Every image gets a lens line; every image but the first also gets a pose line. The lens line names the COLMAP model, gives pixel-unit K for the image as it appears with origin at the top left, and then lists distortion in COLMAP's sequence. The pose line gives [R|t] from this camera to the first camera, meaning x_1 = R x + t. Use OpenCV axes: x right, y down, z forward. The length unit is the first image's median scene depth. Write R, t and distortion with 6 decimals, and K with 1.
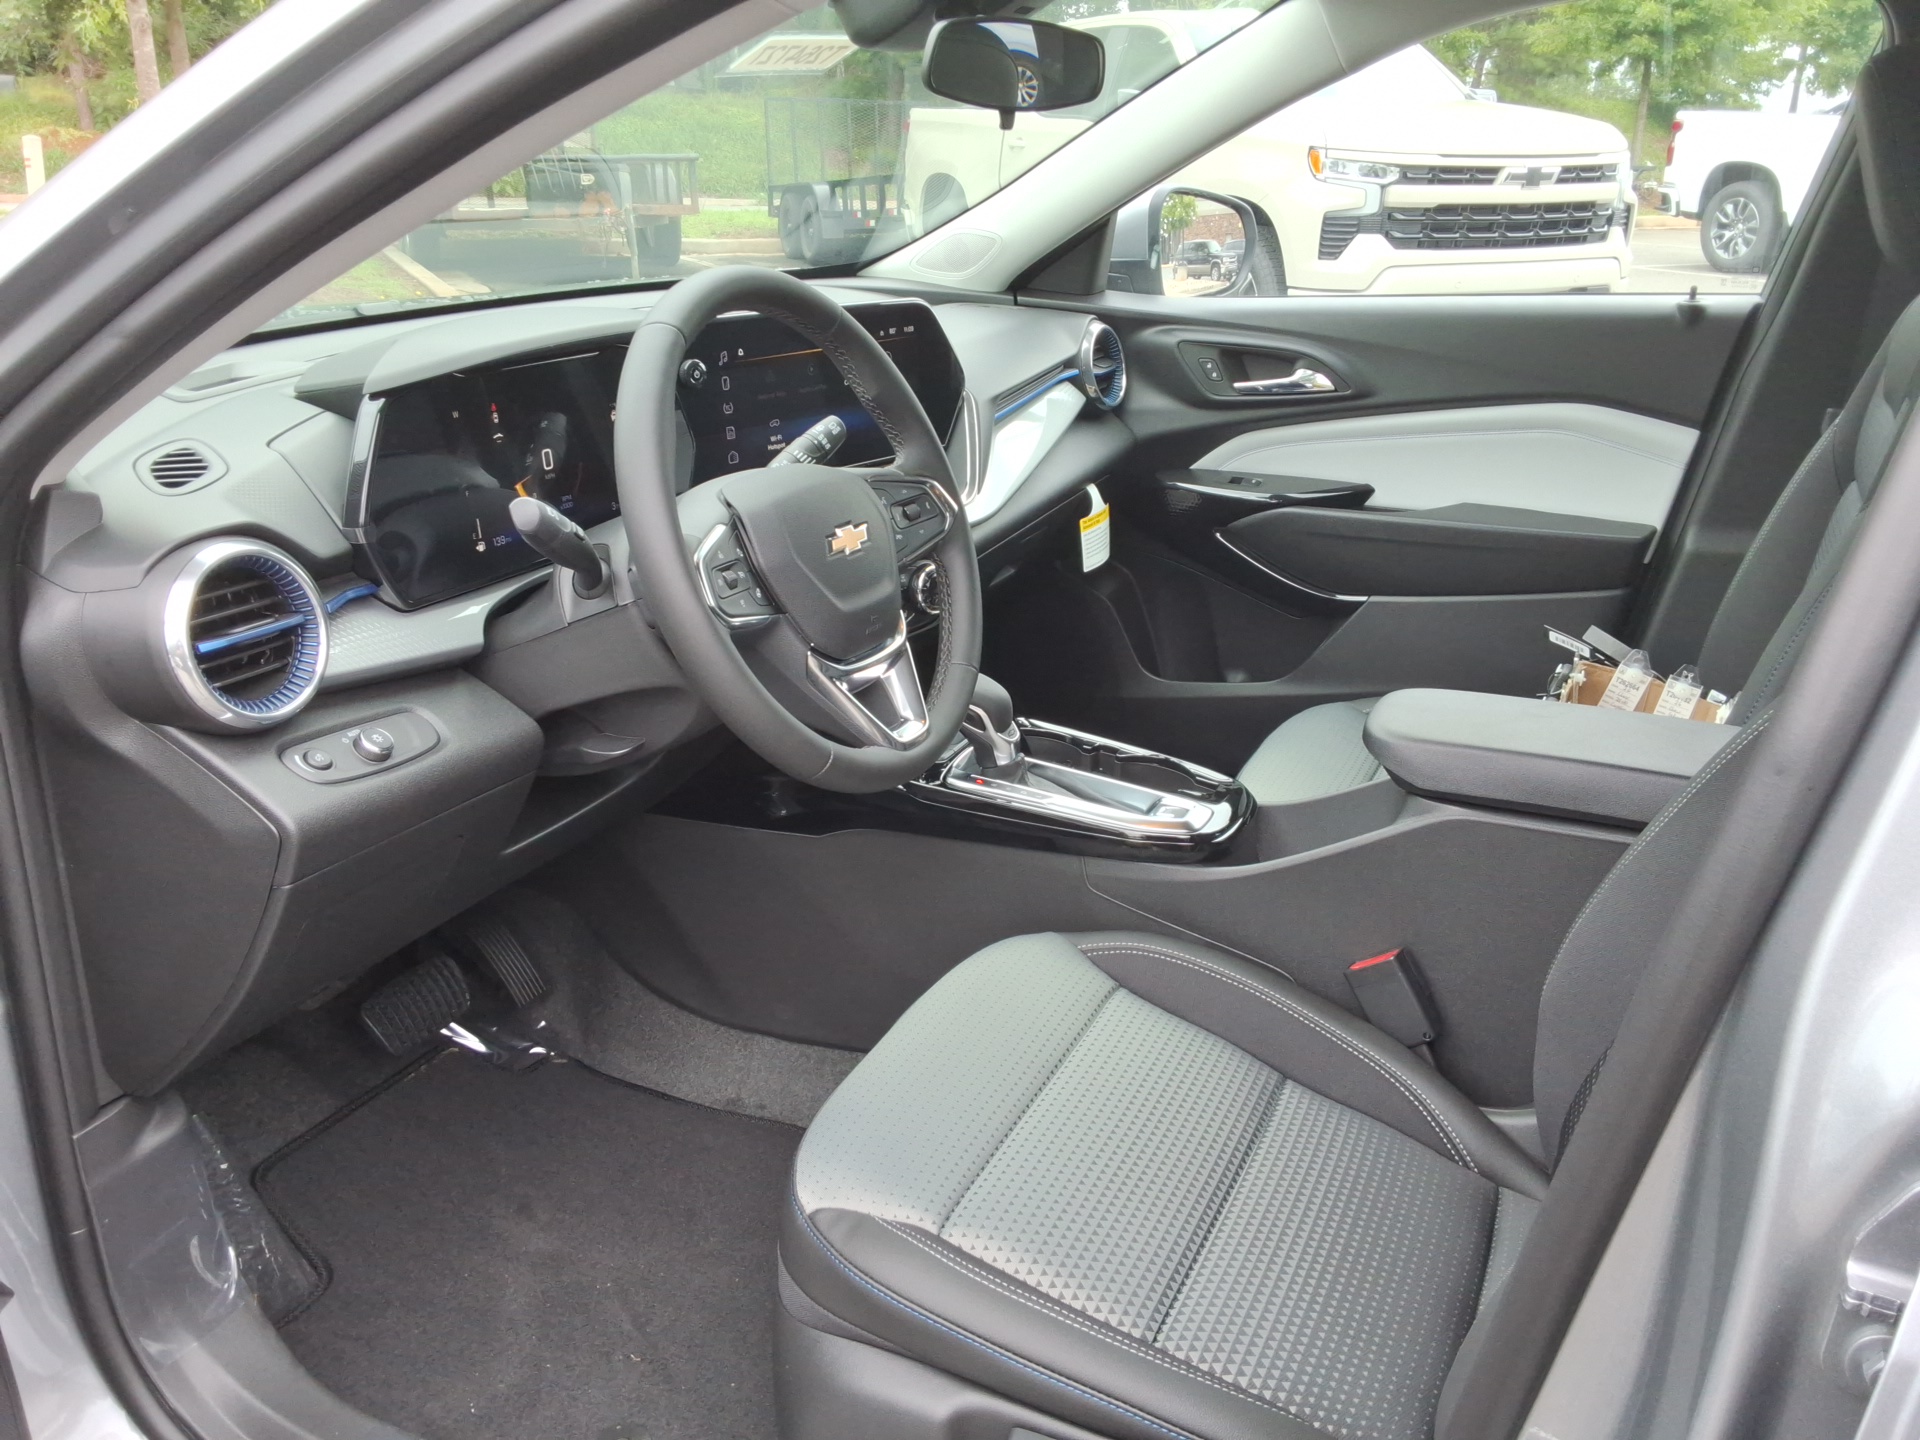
lens RADIAL K [[1538.5, 0, 978.4], [0, 1538.5, 701.8], [0, 0, 1]] dist [0.113940, -0.178257]
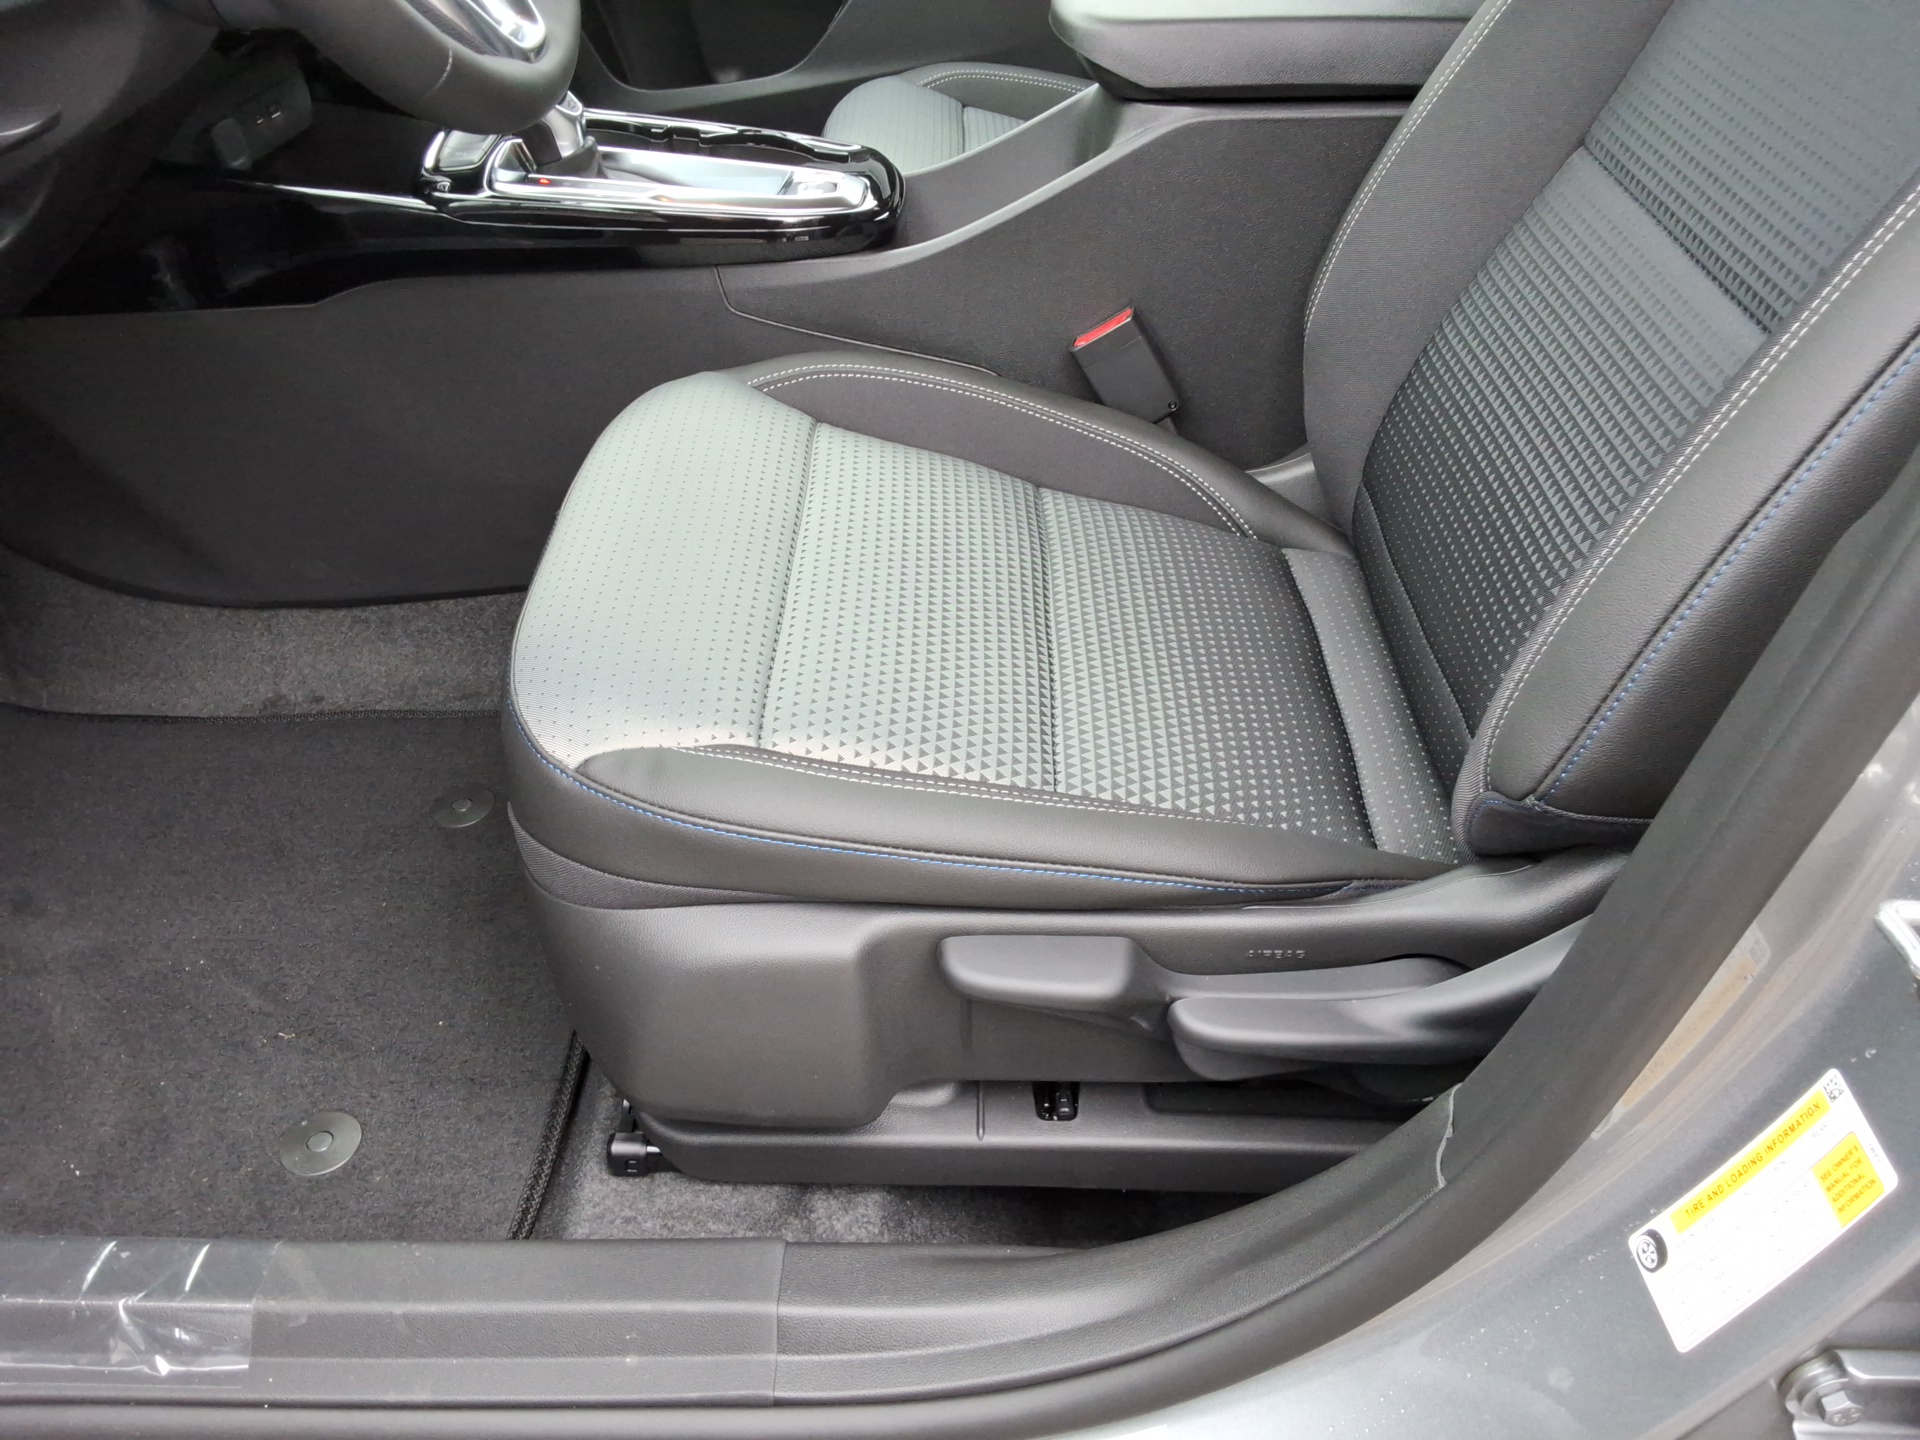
lens RADIAL K [[1534.9, 0, 962.3], [0, 1534.9, 715.6], [0, 0, 1]] dist [0.090655, -0.135400]
pose [[0.900073, -0.251260, 0.356001, -0.158420], [0.134988, 0.937597, 0.320454, 0.087416], [-0.414302, -0.240376, 0.877823, 0.263253]]
